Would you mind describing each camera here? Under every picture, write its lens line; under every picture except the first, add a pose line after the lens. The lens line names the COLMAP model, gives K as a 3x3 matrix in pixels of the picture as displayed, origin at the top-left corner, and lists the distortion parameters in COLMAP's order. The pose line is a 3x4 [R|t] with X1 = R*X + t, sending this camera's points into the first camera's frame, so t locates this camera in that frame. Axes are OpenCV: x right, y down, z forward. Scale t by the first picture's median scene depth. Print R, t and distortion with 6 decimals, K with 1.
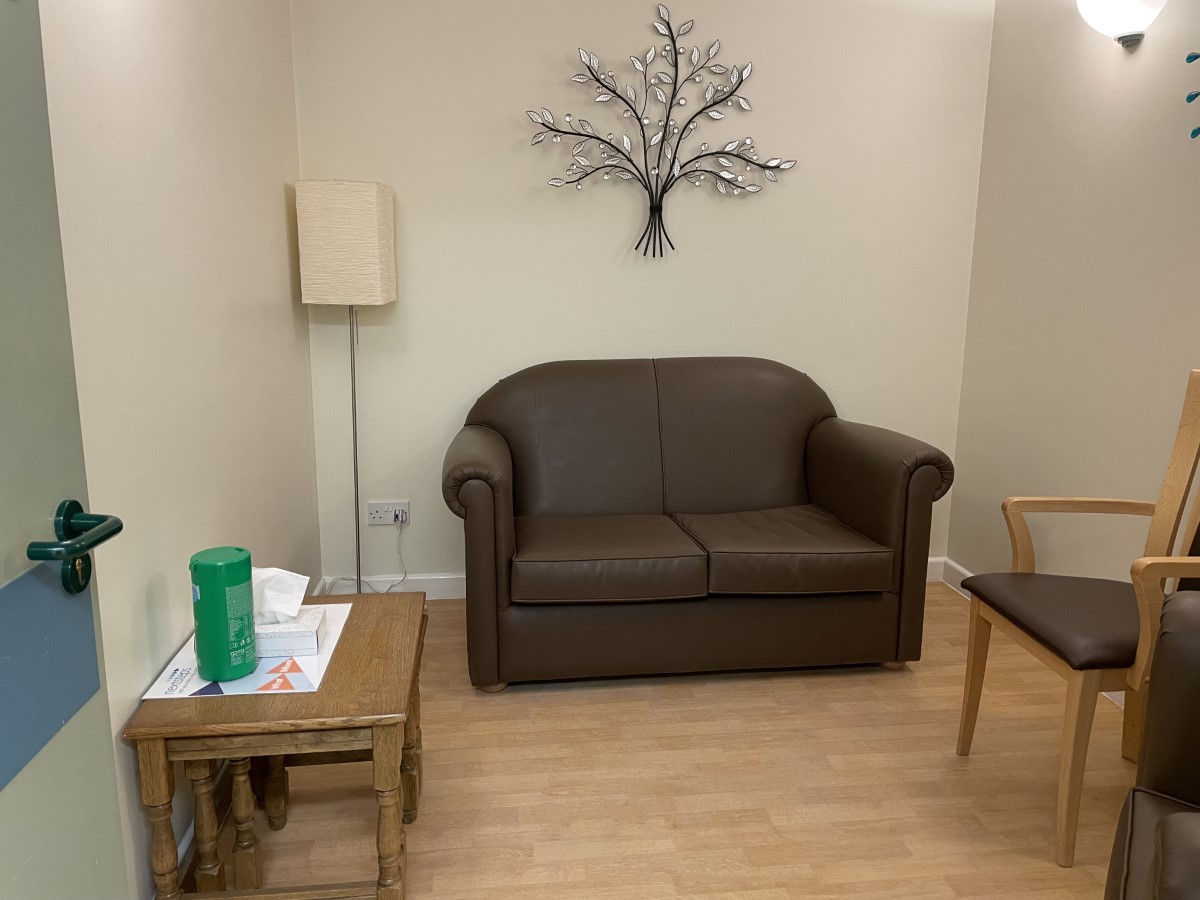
lens RADIAL K [[918.8, 0, 598.9], [0, 918.8, 427.1], [0, 0, 1]] dist [0.083968, -0.108083]
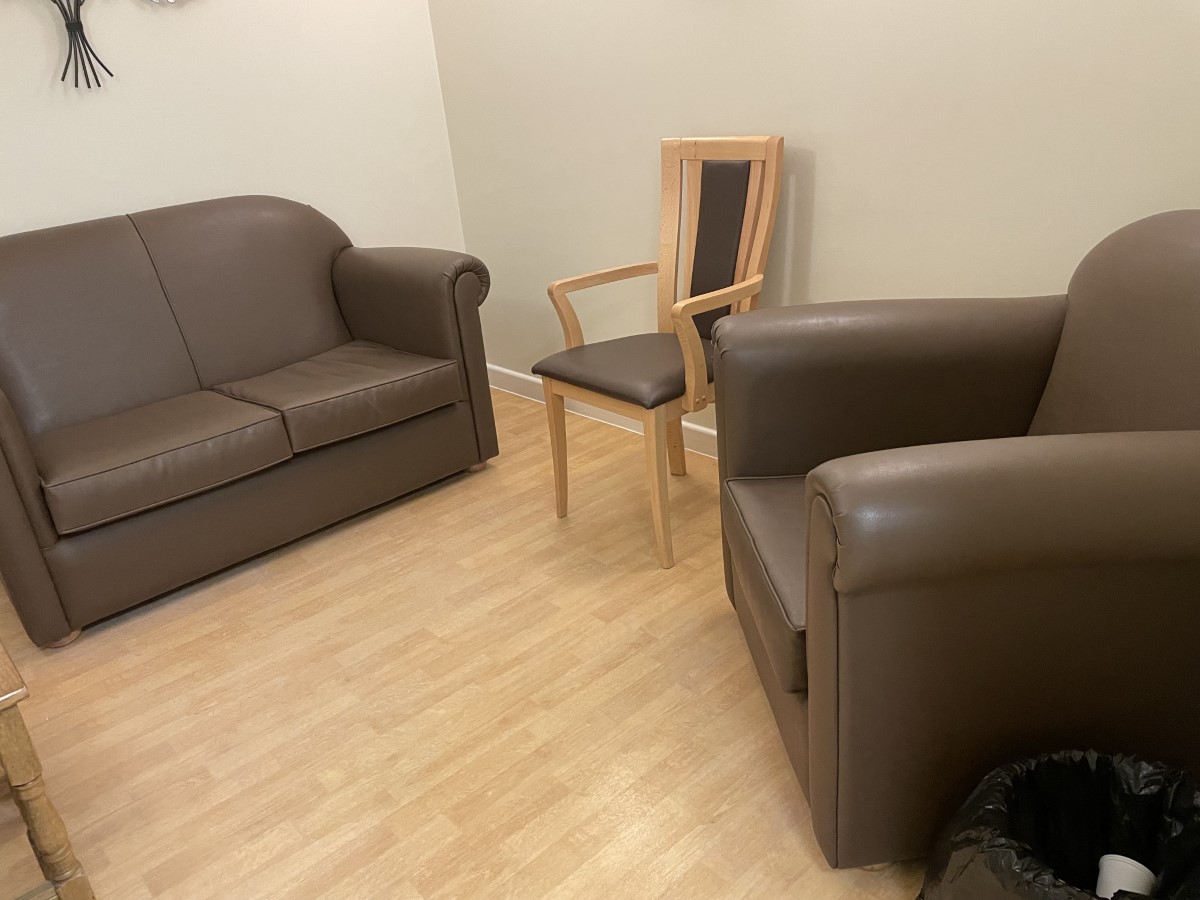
lens RADIAL K [[918.8, 0, 606.3], [0, 918.8, 438.2], [0, 0, 1]] dist [0.083968, -0.108083]
pose [[0.804045, -0.290847, 0.518575, -0.118267], [0.197805, 0.953356, 0.228004, 0.015452], [-0.560701, -0.080749, 0.824072, 0.056198]]
